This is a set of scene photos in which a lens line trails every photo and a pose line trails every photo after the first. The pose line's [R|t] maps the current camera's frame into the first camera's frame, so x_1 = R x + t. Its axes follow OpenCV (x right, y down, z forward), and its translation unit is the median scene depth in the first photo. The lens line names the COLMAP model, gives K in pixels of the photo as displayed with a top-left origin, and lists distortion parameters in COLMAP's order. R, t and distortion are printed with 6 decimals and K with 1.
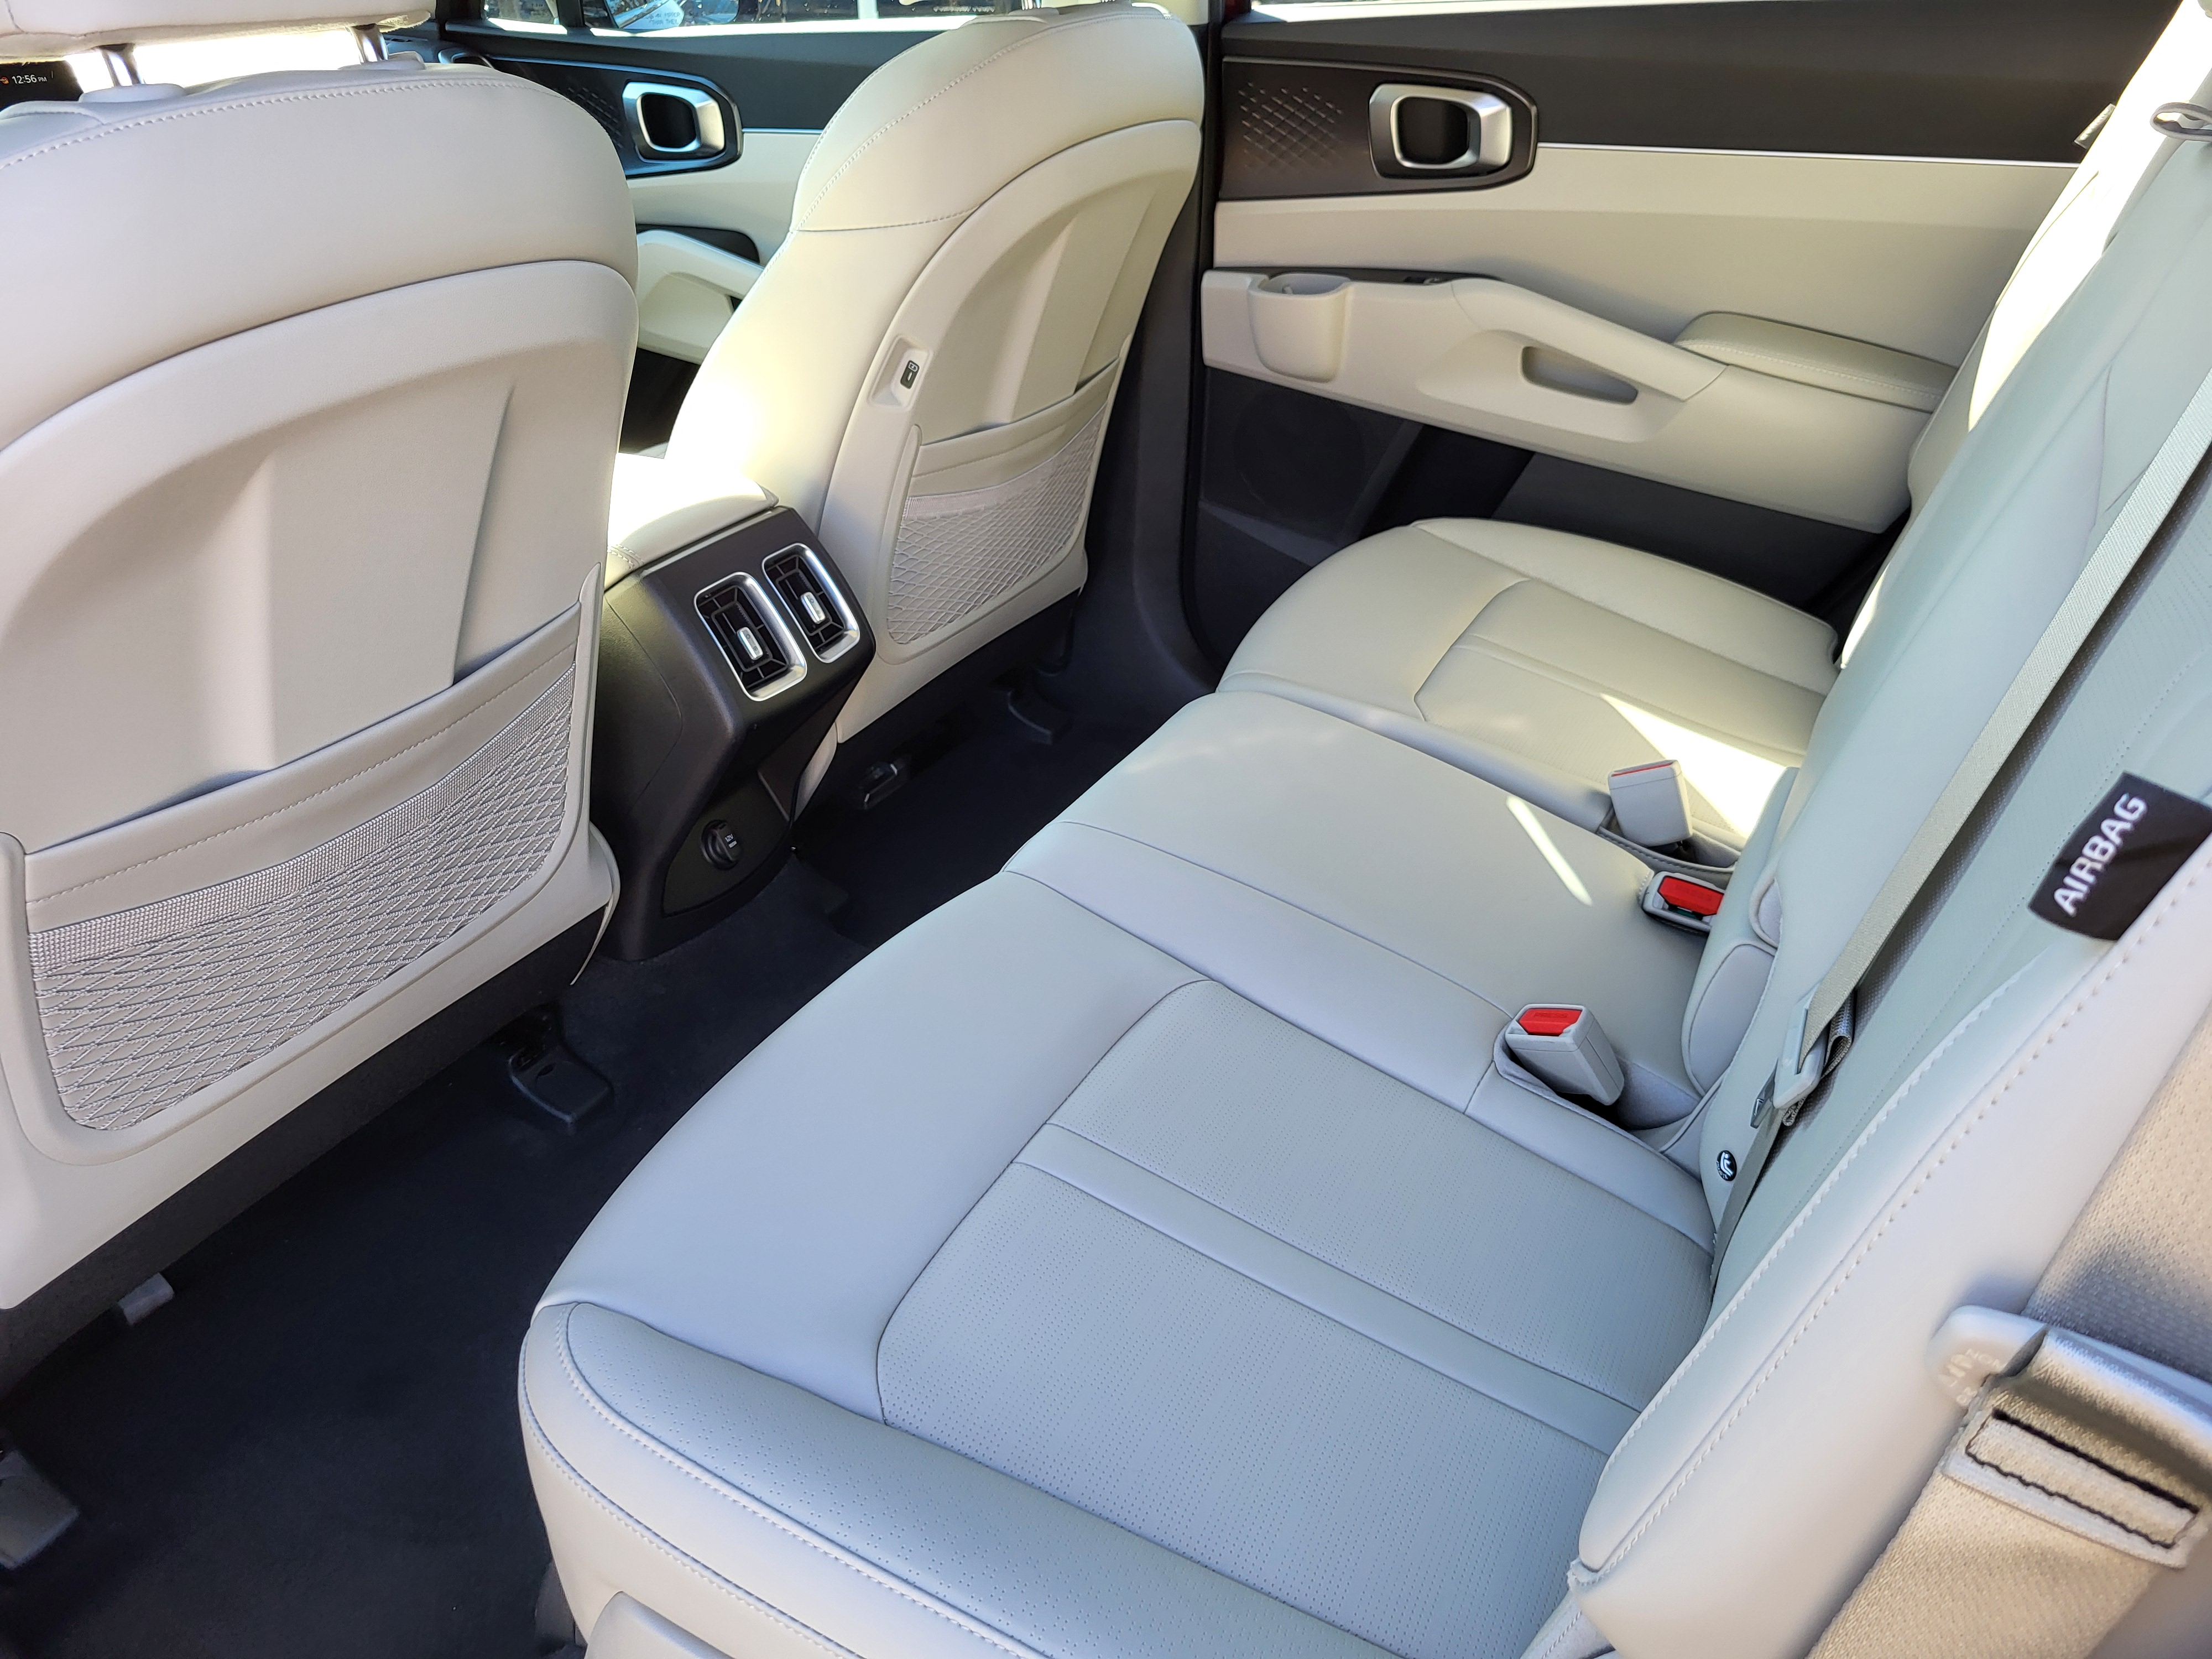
lens RADIAL K [[1694.7, 0, 1092.5], [0, 1694.7, 823.6], [0, 0, 1]] dist [0.027188, -0.010456]
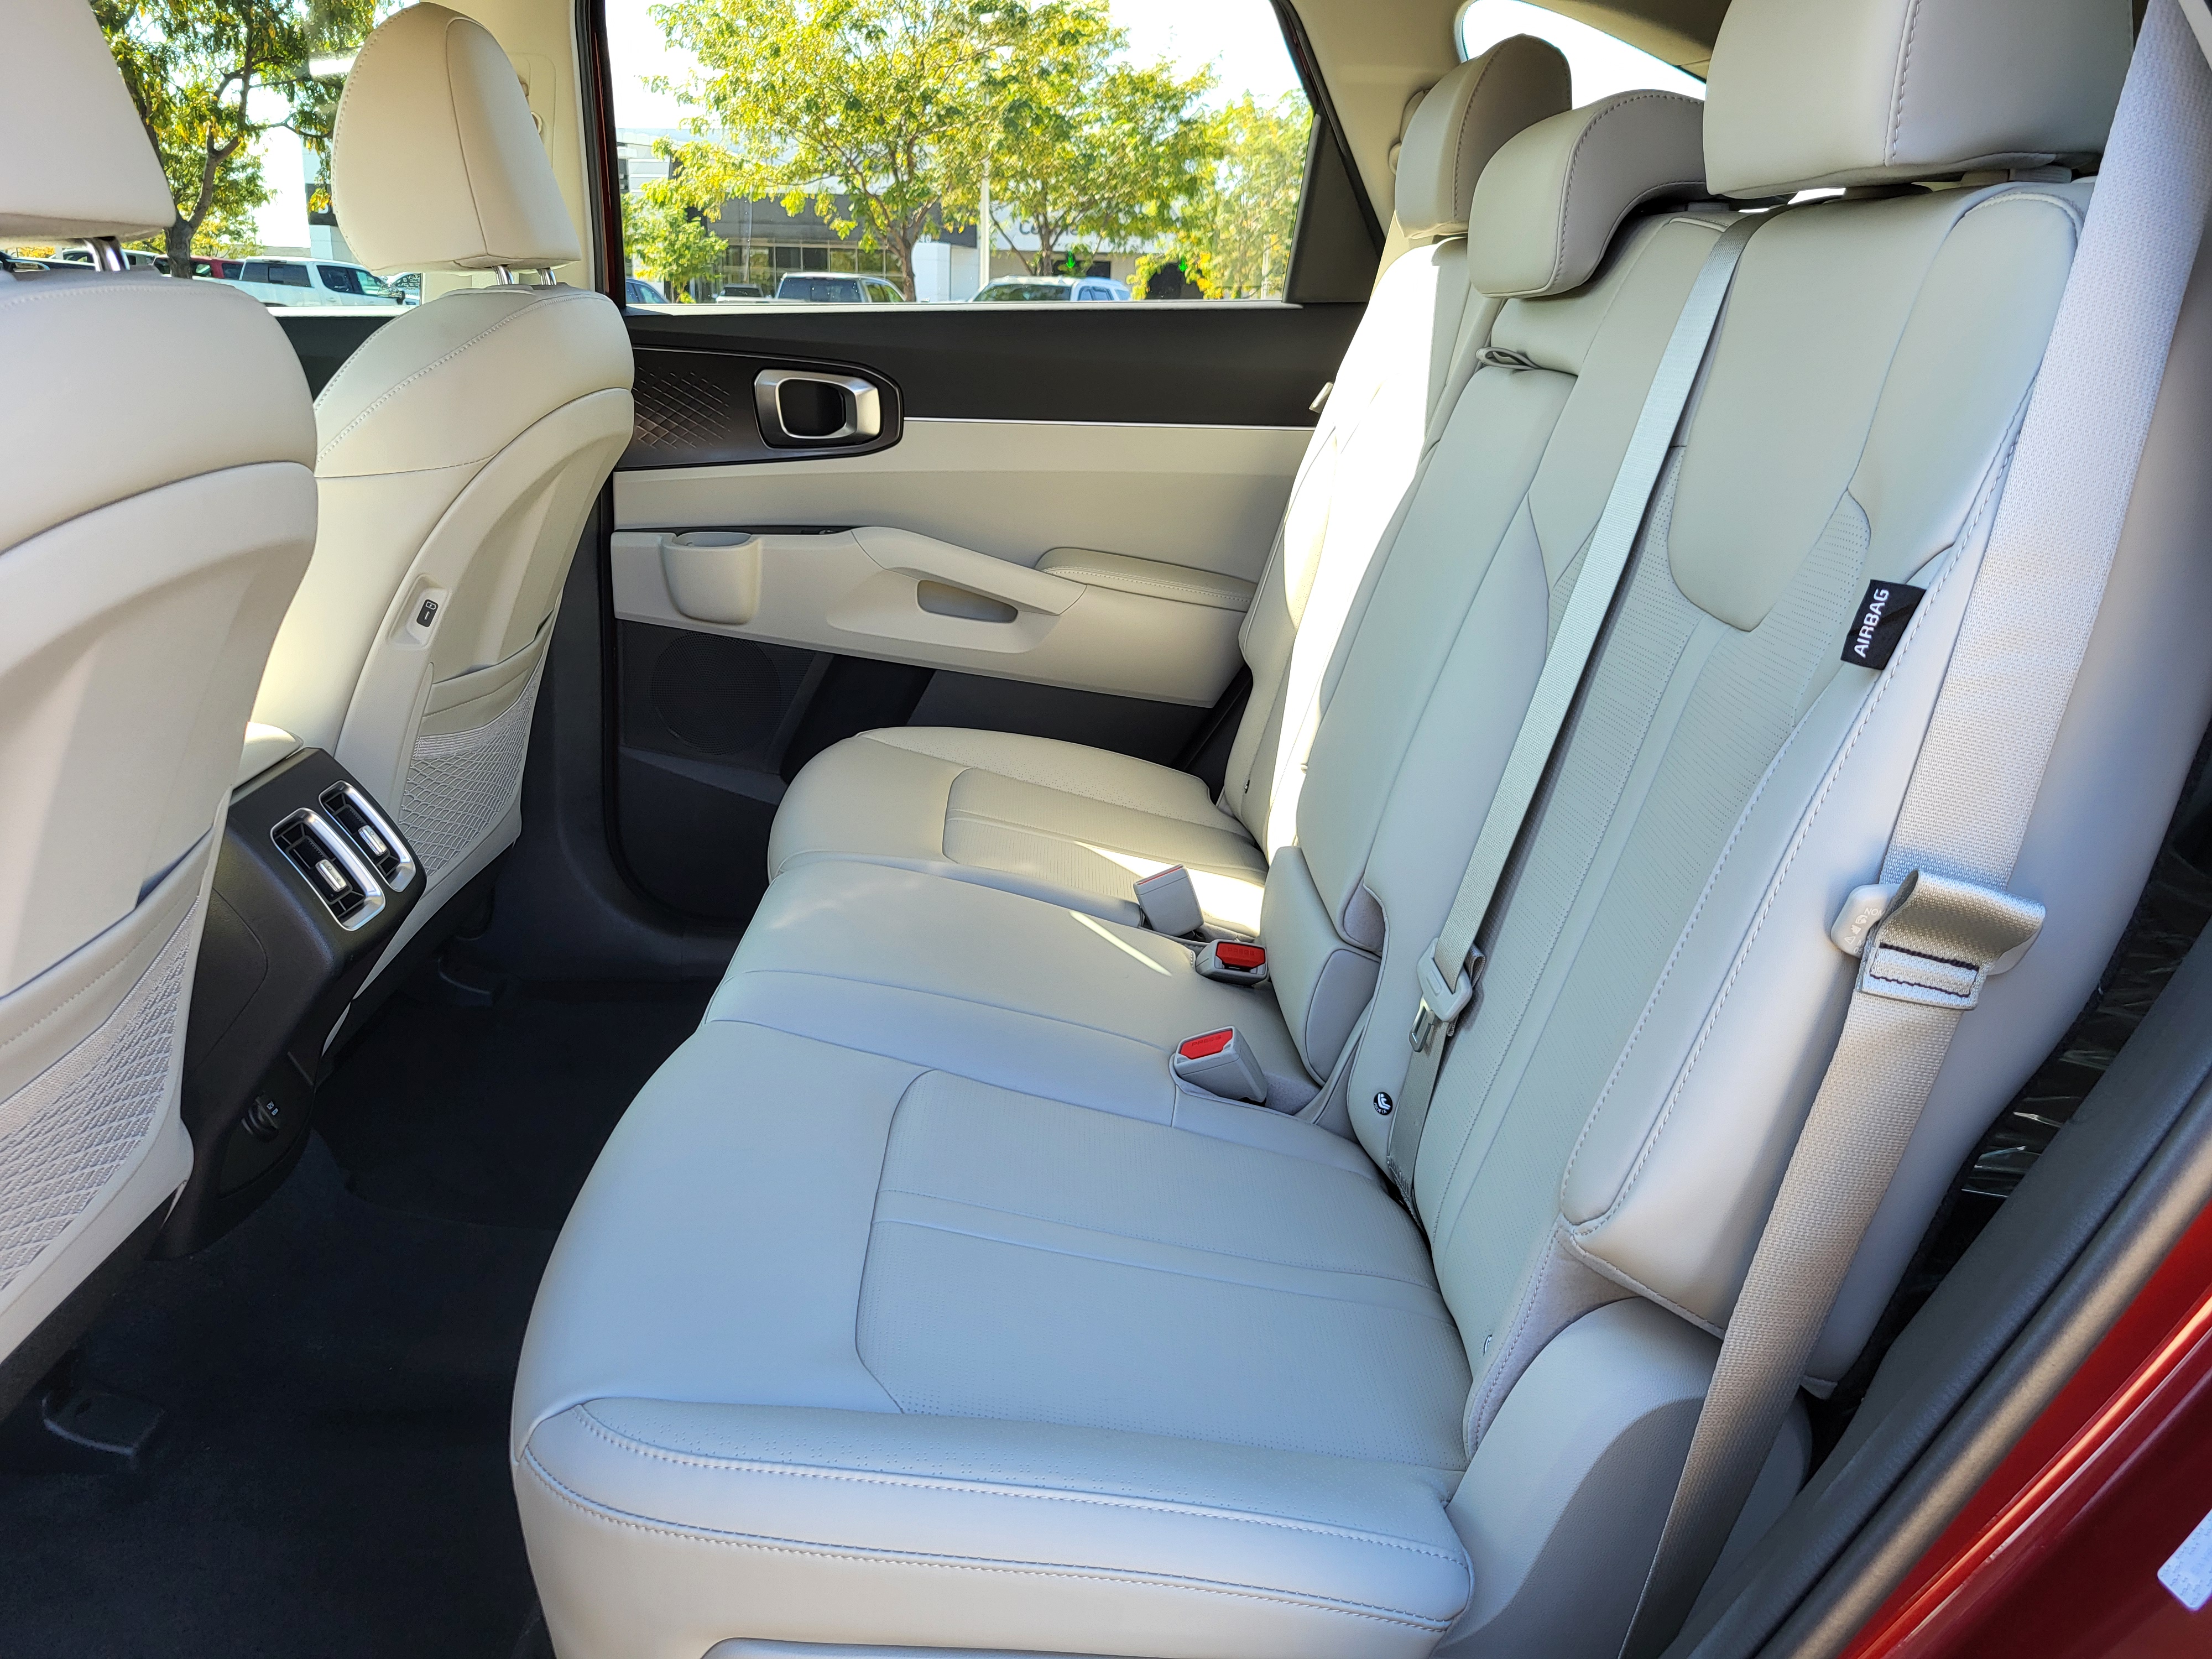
lens RADIAL K [[1694.7, 0, 1102.9], [0, 1694.7, 842.8], [0, 0, 1]] dist [0.027188, -0.010456]
pose [[0.872347, -0.116400, 0.474829, -0.252087], [0.195845, 0.973110, -0.121254, 0.074055], [-0.447947, 0.198768, 0.871685, -0.051469]]
